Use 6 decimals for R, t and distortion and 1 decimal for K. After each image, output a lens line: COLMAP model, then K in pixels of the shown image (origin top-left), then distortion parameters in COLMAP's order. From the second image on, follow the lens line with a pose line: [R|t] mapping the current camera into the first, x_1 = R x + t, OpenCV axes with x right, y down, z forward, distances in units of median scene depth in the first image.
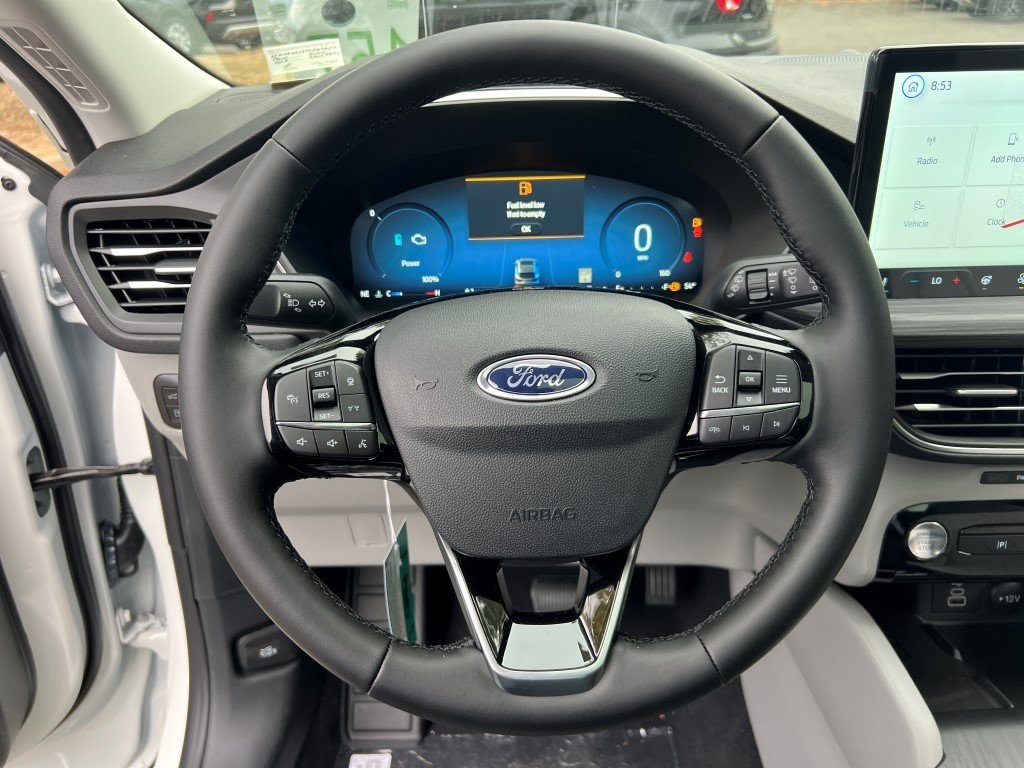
lens RADIAL K [[775.6, 0, 510.8], [0, 775.6, 383.7], [0, 0, 1]] dist [0.015678, -0.003475]
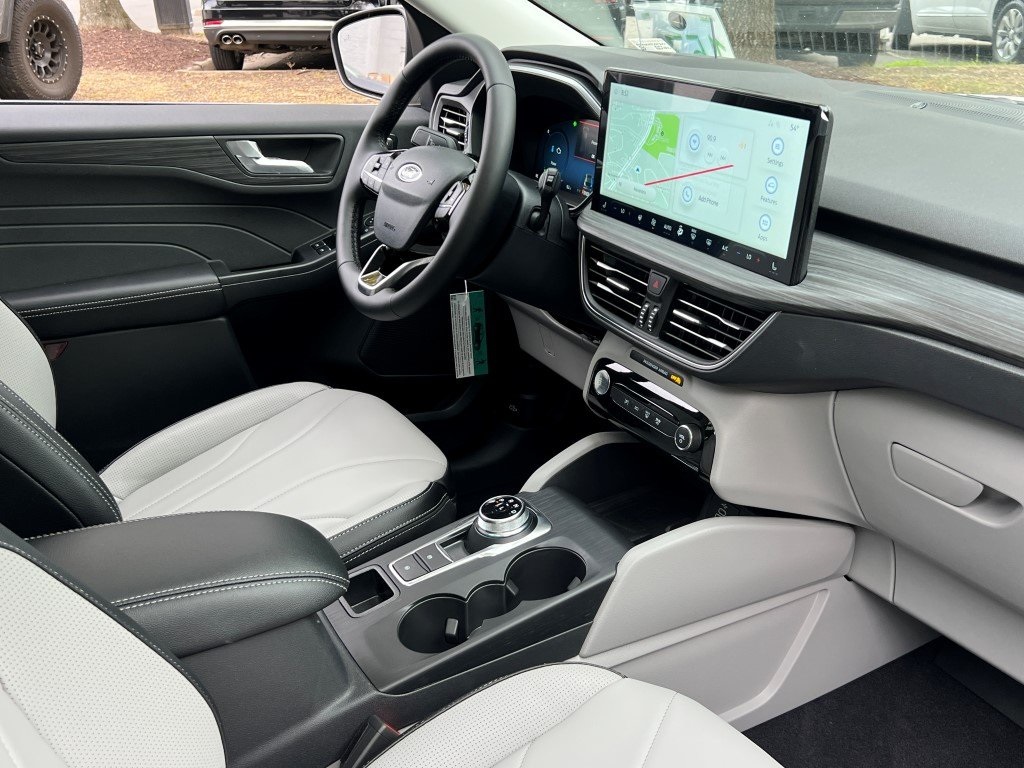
lens RADIAL K [[1030.4, 0, 529.1], [0, 1030.4, 408.2], [0, 0, 1]] dist [0.070596, 0.000000]
pose [[0.478028, 0.380297, -0.791747, 2.350154], [-0.422878, 0.889707, 0.172032, -0.051735], [0.769846, 0.252576, 0.586124, -0.338648]]
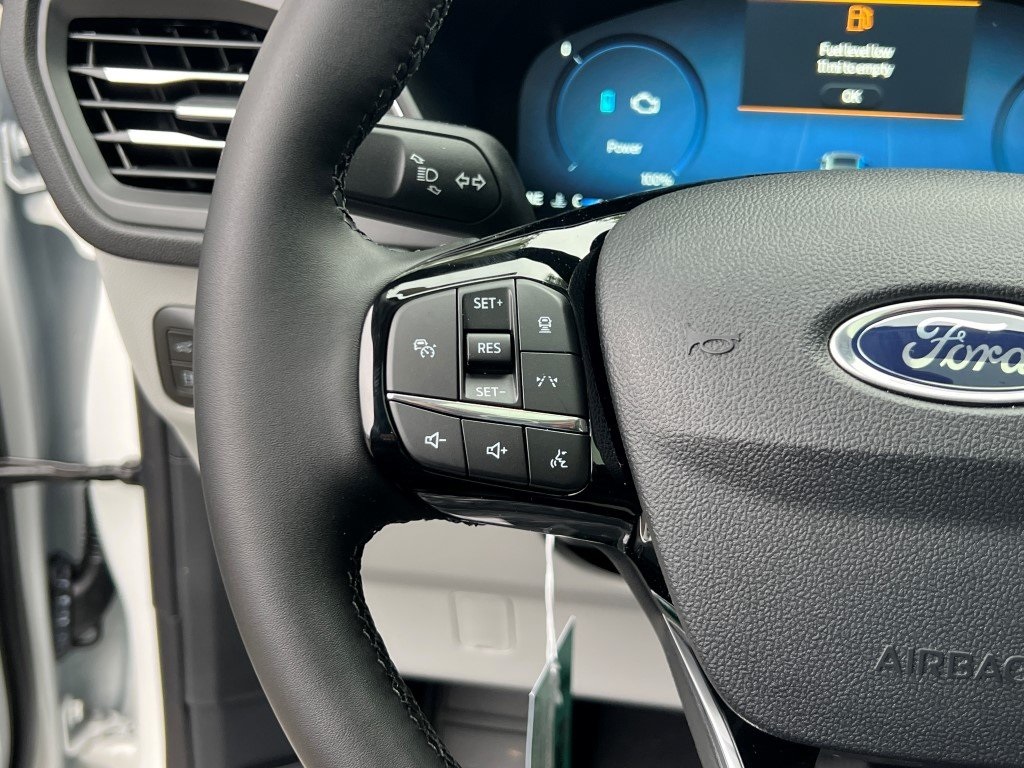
lens RADIAL K [[1160.7, 0, 527.8], [0, 1160.7, 385.9], [0, 0, 1]] dist [0.006040, 0.000000]
pose [[0.987593, 0.097364, -0.123209, -0.098244], [-0.099540, 0.994966, -0.011613, 0.033221], [0.121458, 0.023733, 0.992313, 0.233920]]
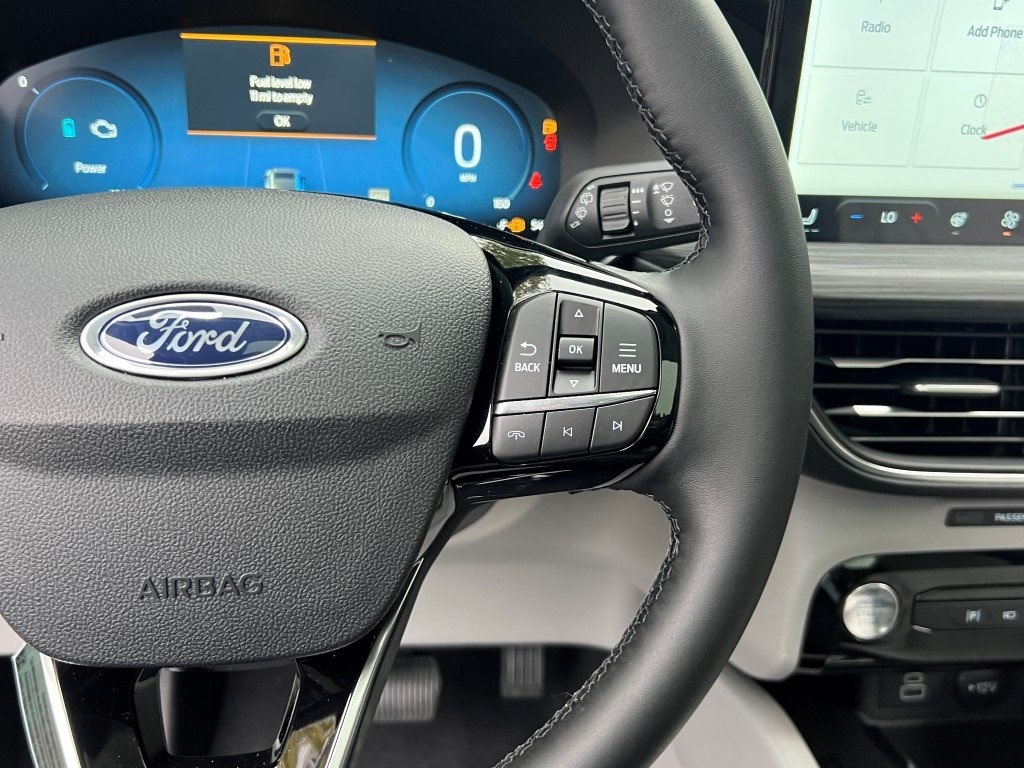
lens RADIAL K [[1019.8, 0, 513.3], [0, 1019.8, 391.1], [0, 0, 1]] dist [0.023828, 0.000000]
pose [[0.990898, 0.018524, 0.133335, 0.120180], [-0.018387, 0.999828, -0.002257, 0.021441], [-0.133354, -0.000216, 0.991068, 0.184995]]
